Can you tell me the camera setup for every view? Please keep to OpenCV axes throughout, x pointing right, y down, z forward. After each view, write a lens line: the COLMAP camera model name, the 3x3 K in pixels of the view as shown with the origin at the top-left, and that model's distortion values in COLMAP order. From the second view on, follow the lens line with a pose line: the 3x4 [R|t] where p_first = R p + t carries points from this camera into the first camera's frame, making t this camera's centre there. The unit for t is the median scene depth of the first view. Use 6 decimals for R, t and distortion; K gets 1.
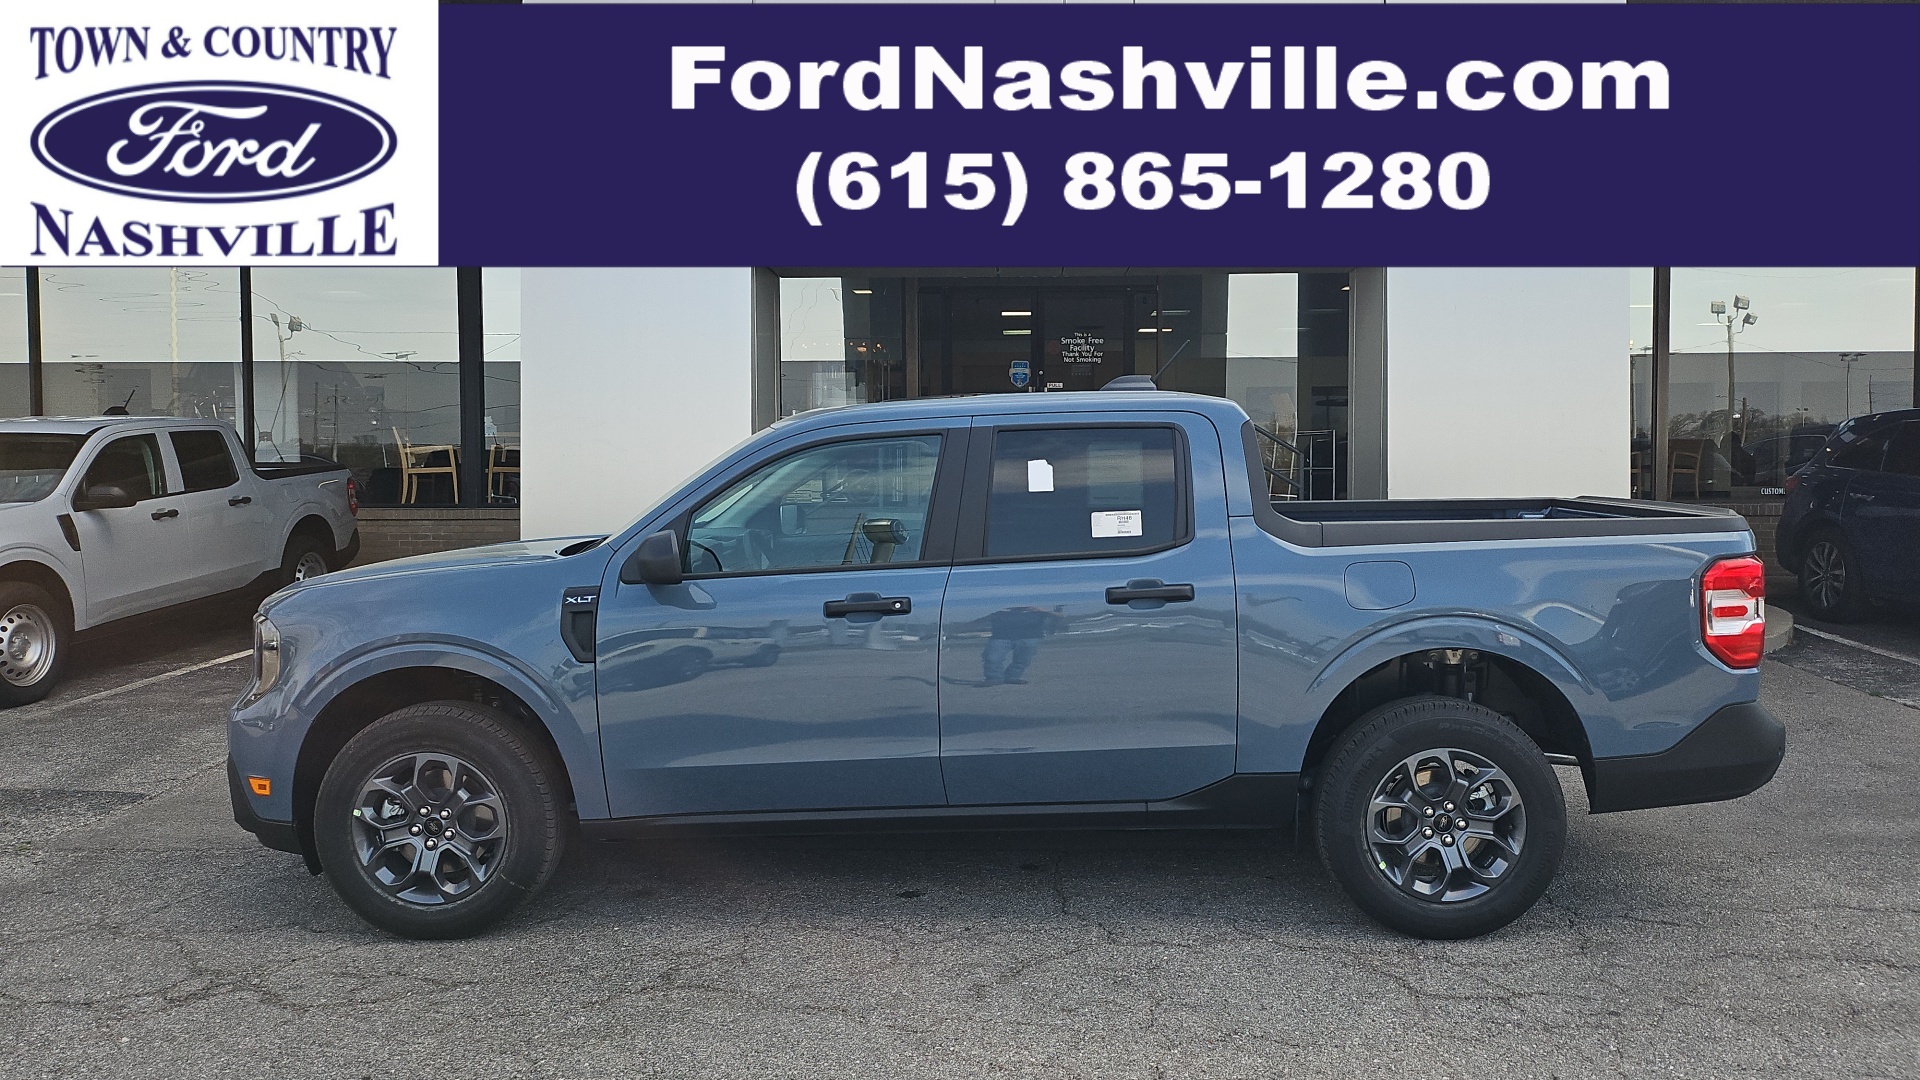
lens RADIAL K [[1360.1, 0, 964.9], [0, 1360.1, 522.7], [0, 0, 1]] dist [0.060891, -0.058789]
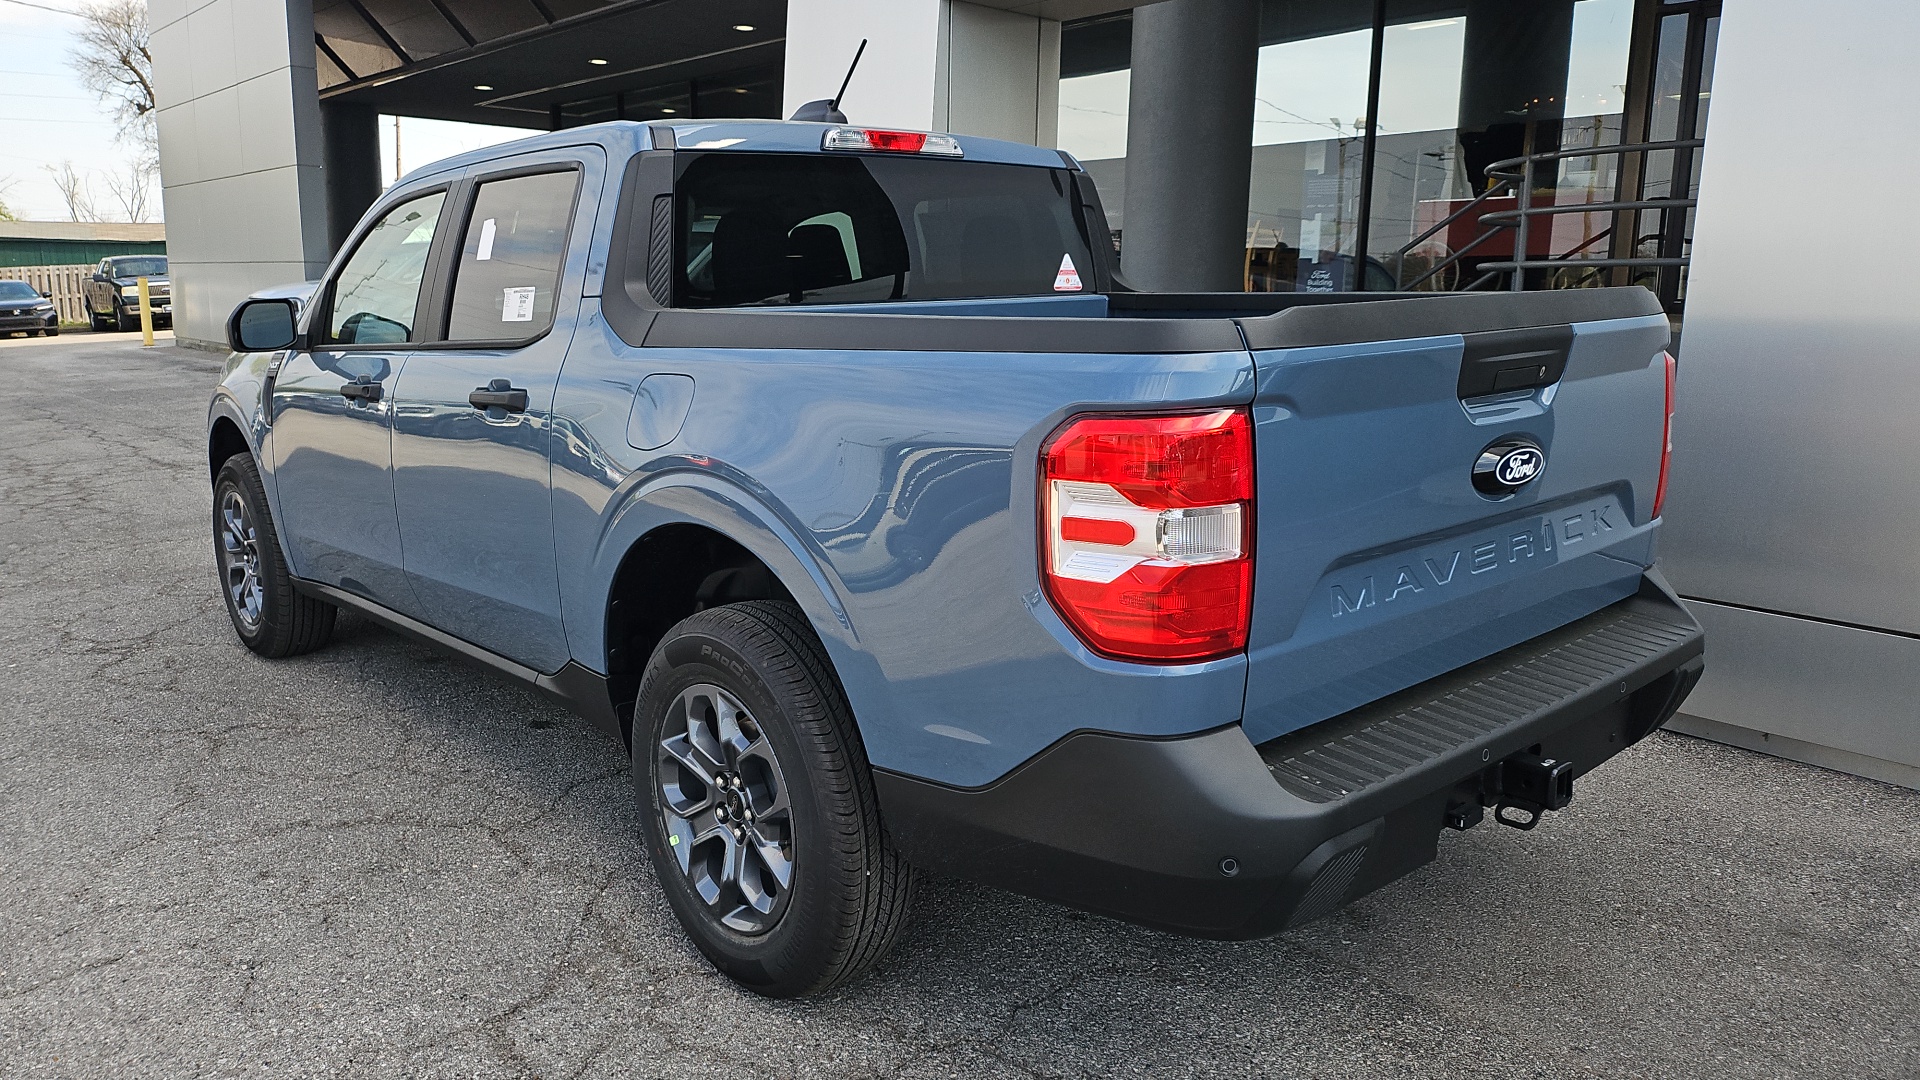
lens RADIAL K [[1360.1, 0, 967.2], [0, 1360.1, 526.4], [0, 0, 1]] dist [0.060891, -0.058789]
pose [[0.682347, 0.139406, -0.717613, 0.849238], [-0.035193, 0.986775, 0.158231, -0.005288], [0.730181, -0.082714, 0.678228, 0.675469]]
